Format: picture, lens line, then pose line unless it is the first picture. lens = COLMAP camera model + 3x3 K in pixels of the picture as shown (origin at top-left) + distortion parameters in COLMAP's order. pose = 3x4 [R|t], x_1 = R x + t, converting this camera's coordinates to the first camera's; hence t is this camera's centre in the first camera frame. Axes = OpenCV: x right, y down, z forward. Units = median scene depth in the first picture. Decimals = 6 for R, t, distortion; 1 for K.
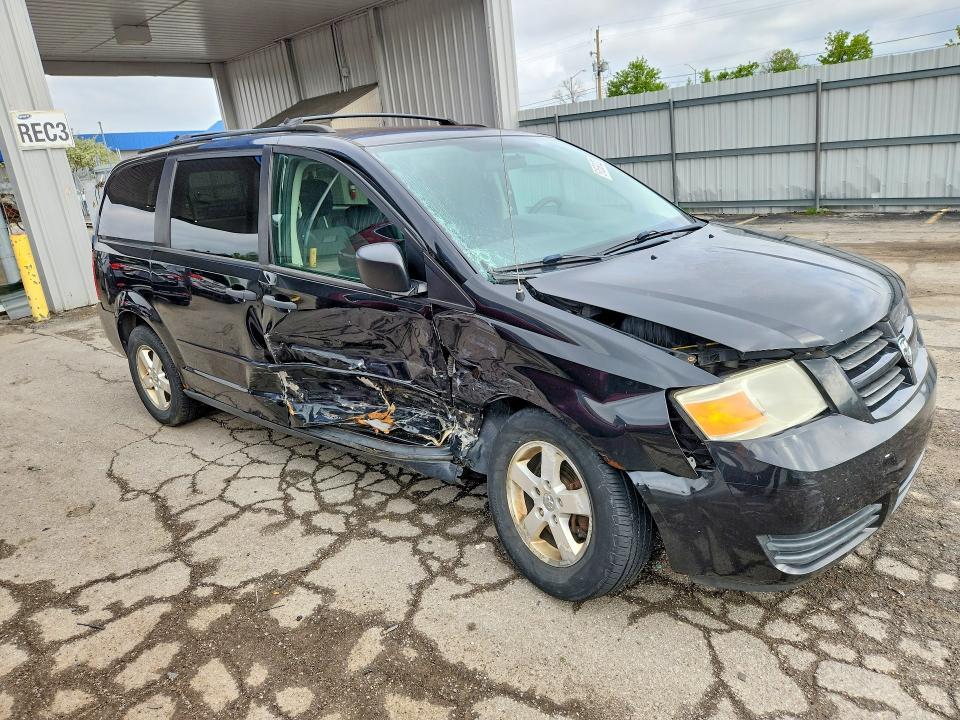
lens RADIAL K [[655.6, 0, 480.0], [0, 655.6, 360.0], [0, 0, 1]] dist [0.050503, -0.046069]
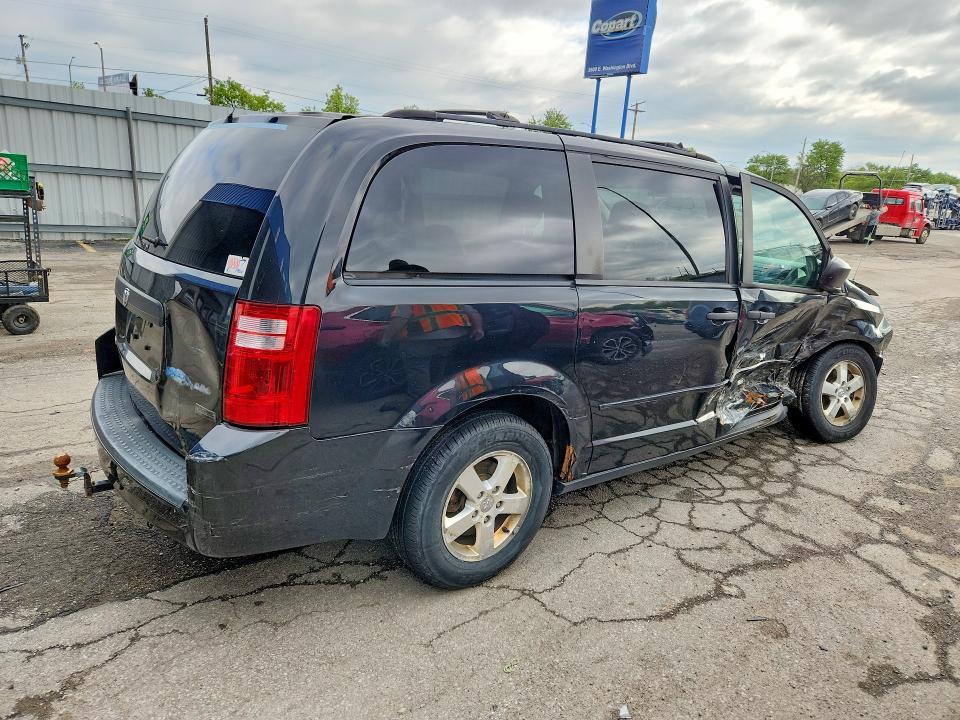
lens RADIAL K [[655.6, 0, 480.0], [0, 655.6, 360.0], [0, 0, 1]] dist [0.050503, -0.046069]
pose [[0.179767, -0.158416, 0.970870, -1.408476], [0.199550, 0.972301, 0.121701, -0.233621], [-0.963257, 0.171859, 0.206399, 1.168567]]
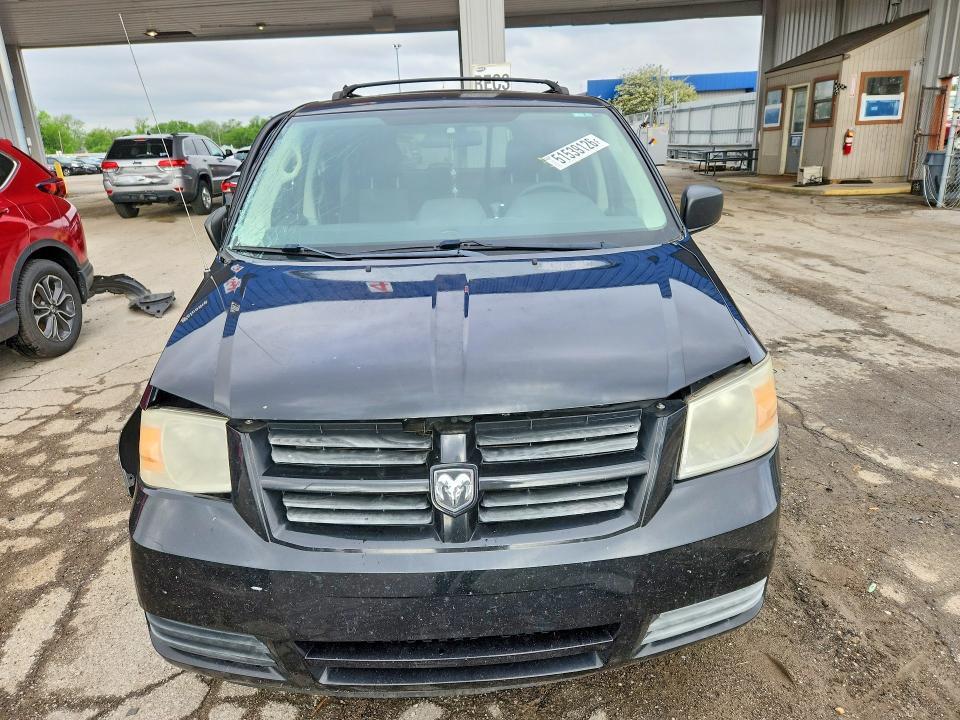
lens RADIAL K [[655.6, 0, 480.0], [0, 655.6, 360.0], [0, 0, 1]] dist [0.050503, -0.046069]
pose [[0.659321, 0.297187, -0.690635, 0.754687], [-0.239454, 0.953734, 0.181805, -0.181072], [0.712712, 0.045507, 0.699979, 0.408615]]
